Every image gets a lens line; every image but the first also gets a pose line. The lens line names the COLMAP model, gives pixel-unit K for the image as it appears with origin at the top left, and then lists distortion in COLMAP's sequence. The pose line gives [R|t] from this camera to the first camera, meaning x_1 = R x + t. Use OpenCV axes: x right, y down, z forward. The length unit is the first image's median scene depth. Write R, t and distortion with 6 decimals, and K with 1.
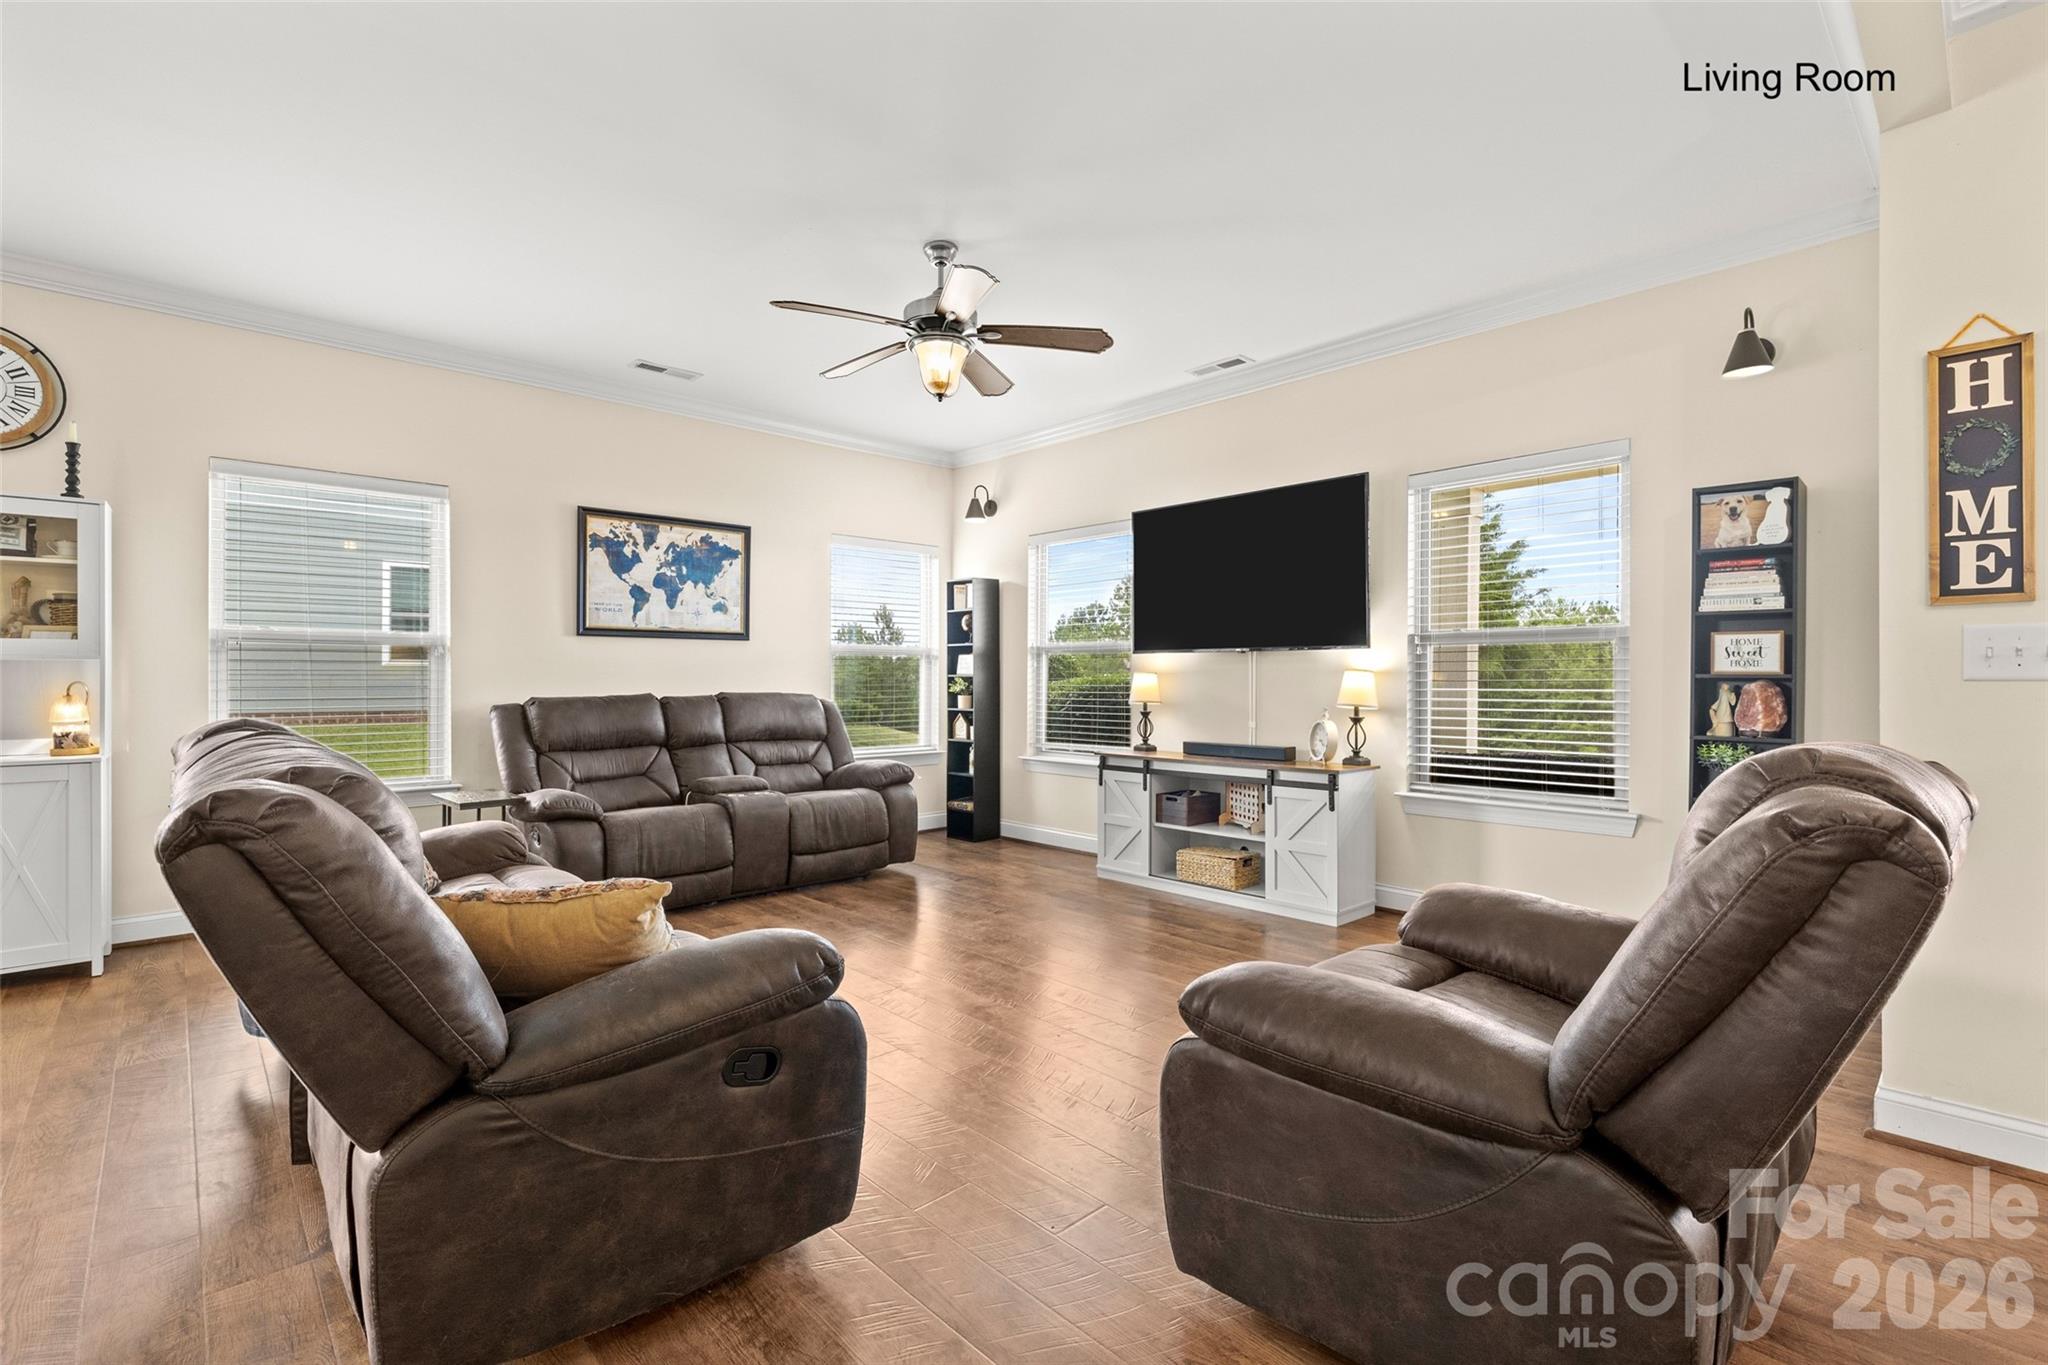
lens RADIAL K [[915.4, 0, 1025.3], [0, 915.4, 676.5], [0, 0, 1]] dist [-0.008131, 0.001978]
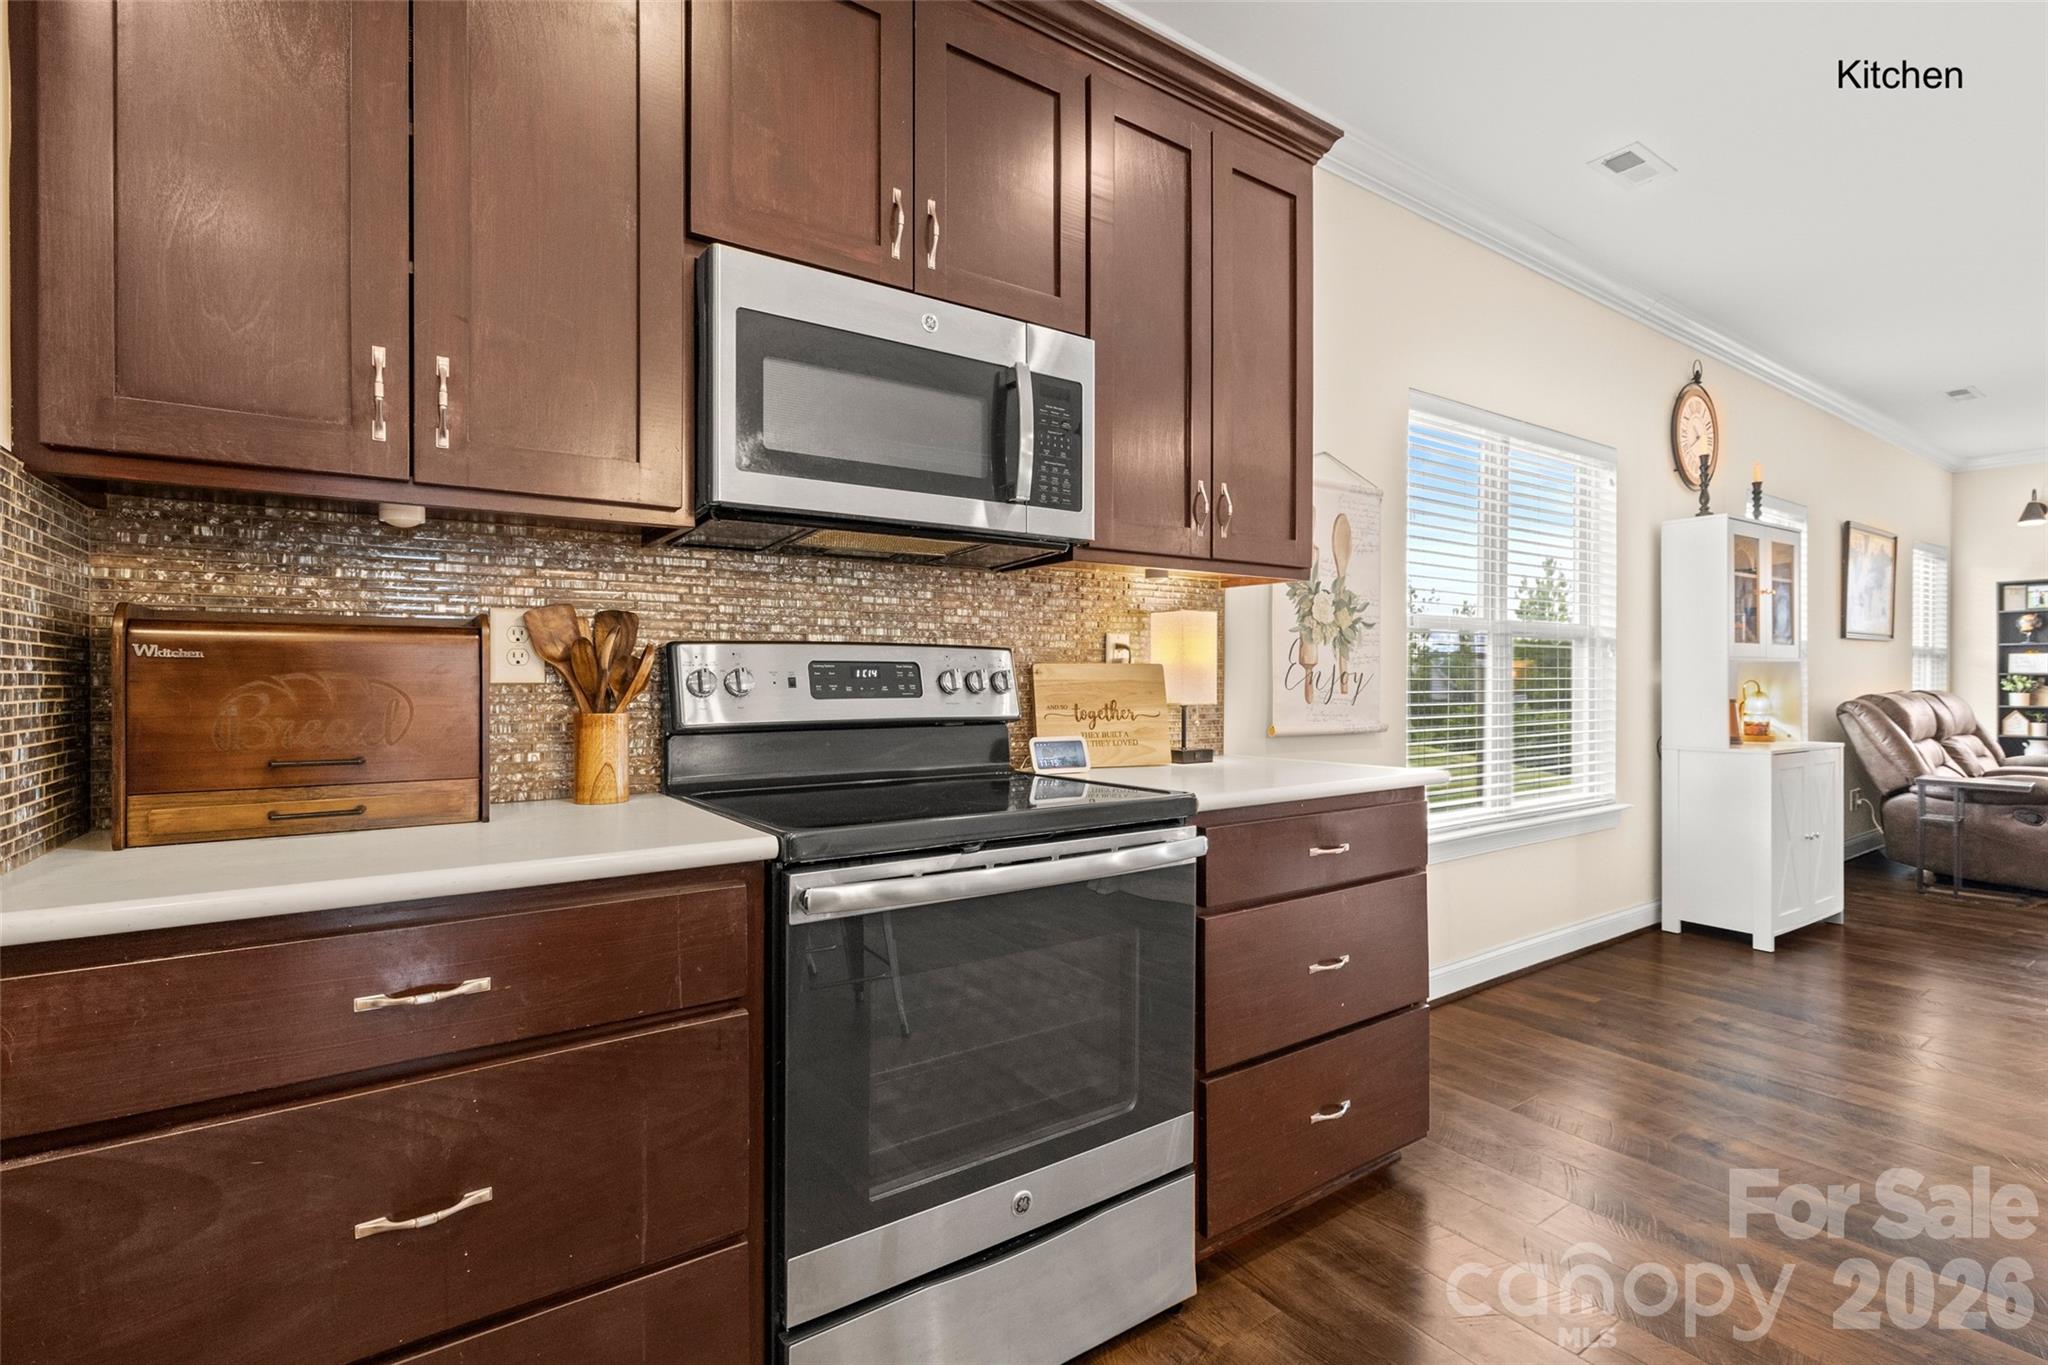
lens RADIAL K [[915.4, 0, 1015.8], [0, 915.4, 681.7], [0, 0, 1]] dist [-0.008131, 0.001978]
pose [[0.986116, 0.000555, -0.166058, -1.489502], [0.000885, 0.999963, 0.008598, -0.002709], [0.166057, -0.008626, 0.986078, -0.293468]]
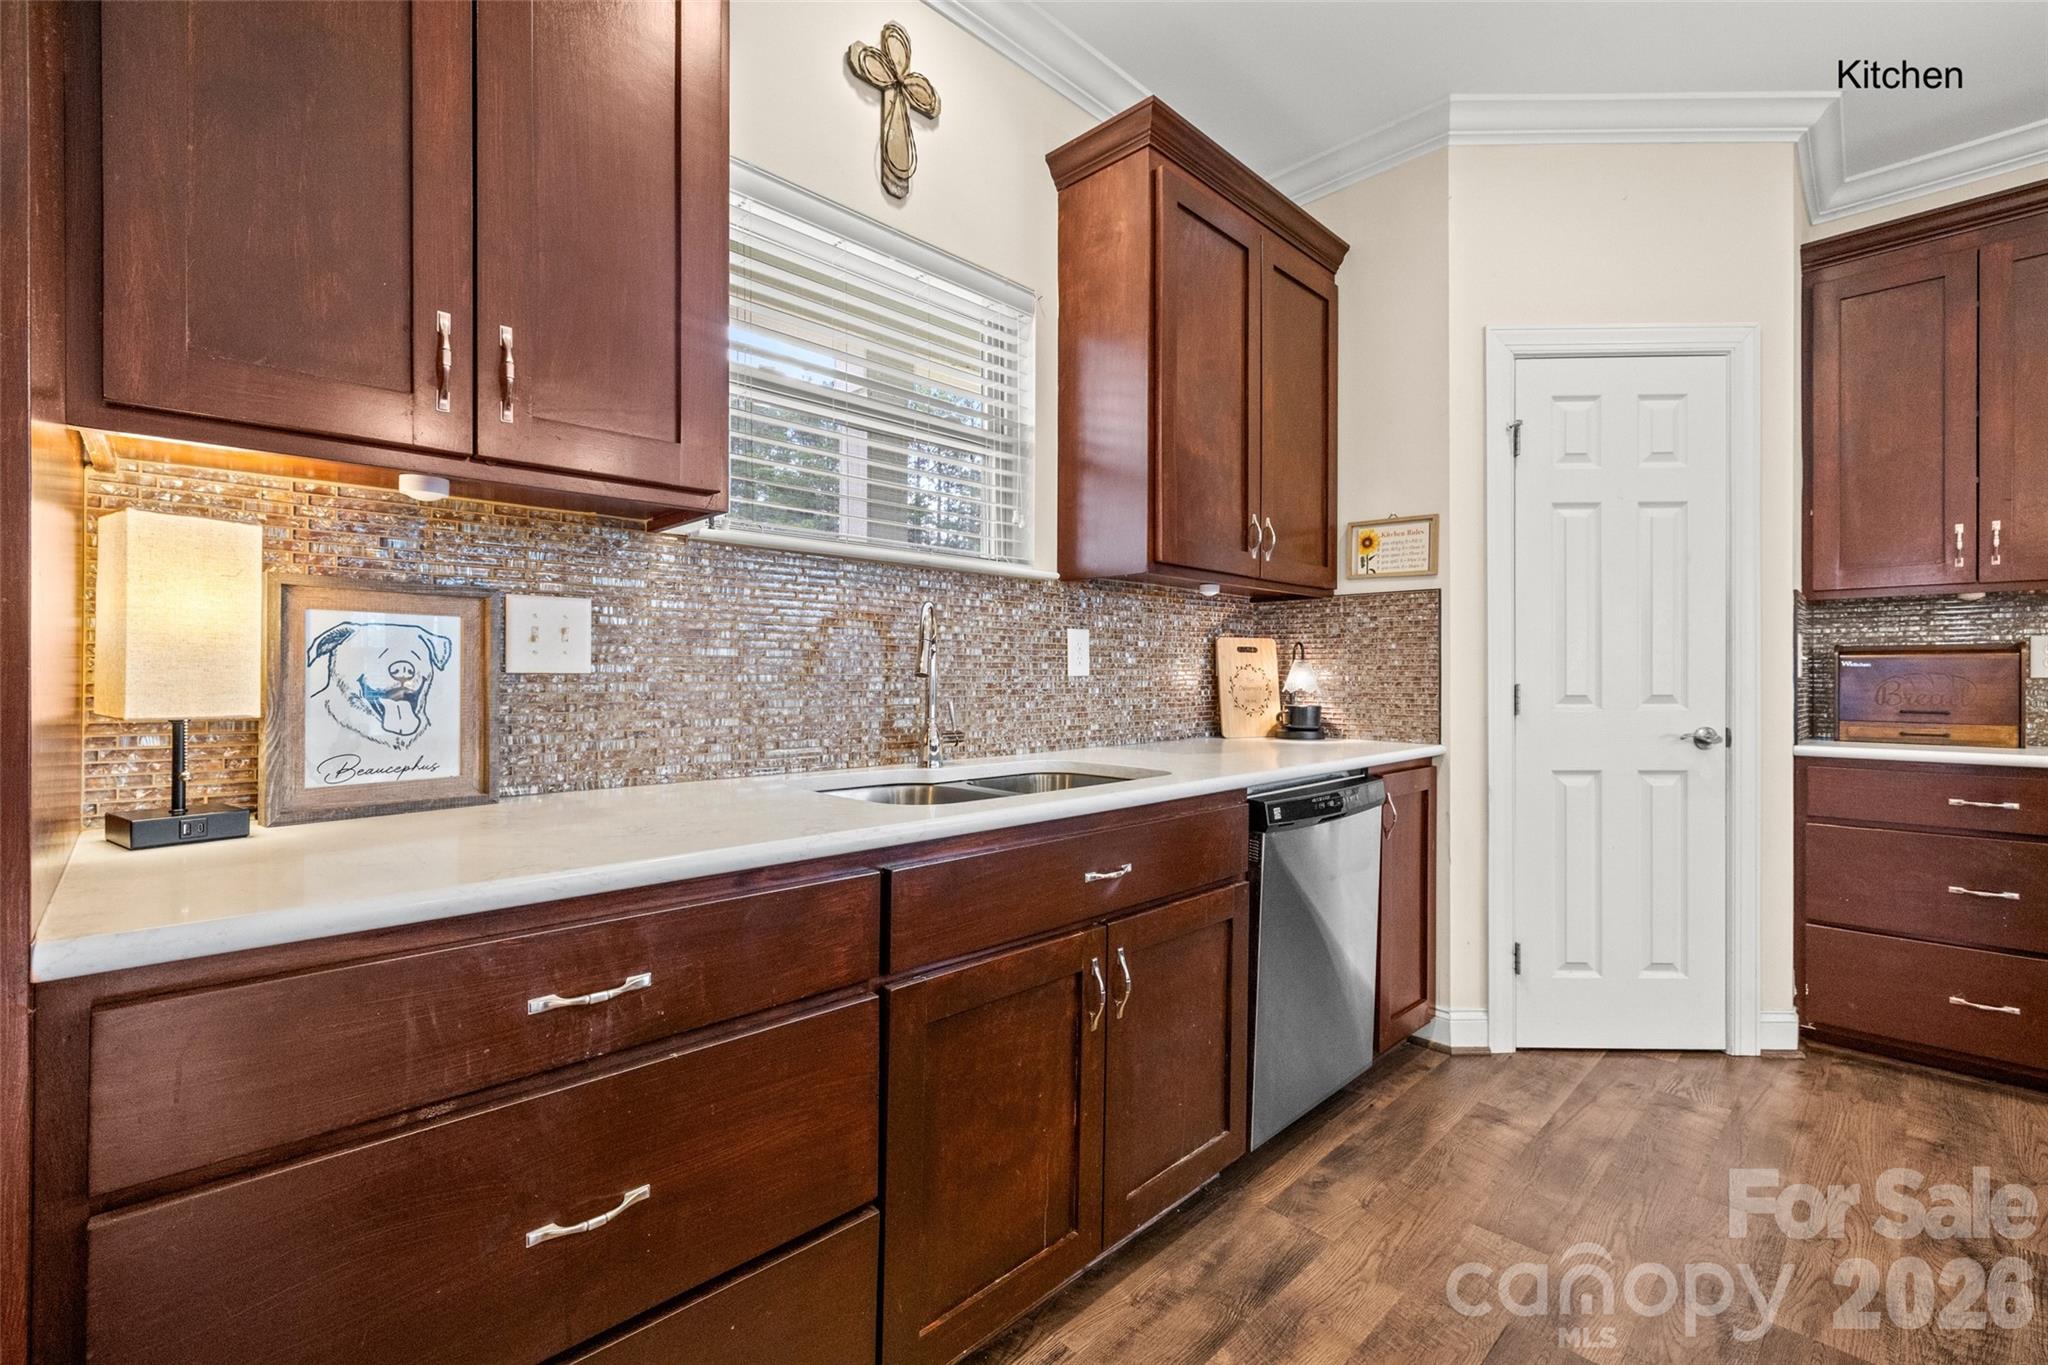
lens RADIAL K [[892.9, 0, 1030.9], [0, 892.9, 673.4], [0, 0, 1]] dist [0.007672, -0.000059]
pose [[0.020268, -0.000862, -0.999794, -1.136012], [0.002209, 0.999997, -0.000818, -0.003384], [0.999792, -0.002192, 0.020270, -0.686232]]
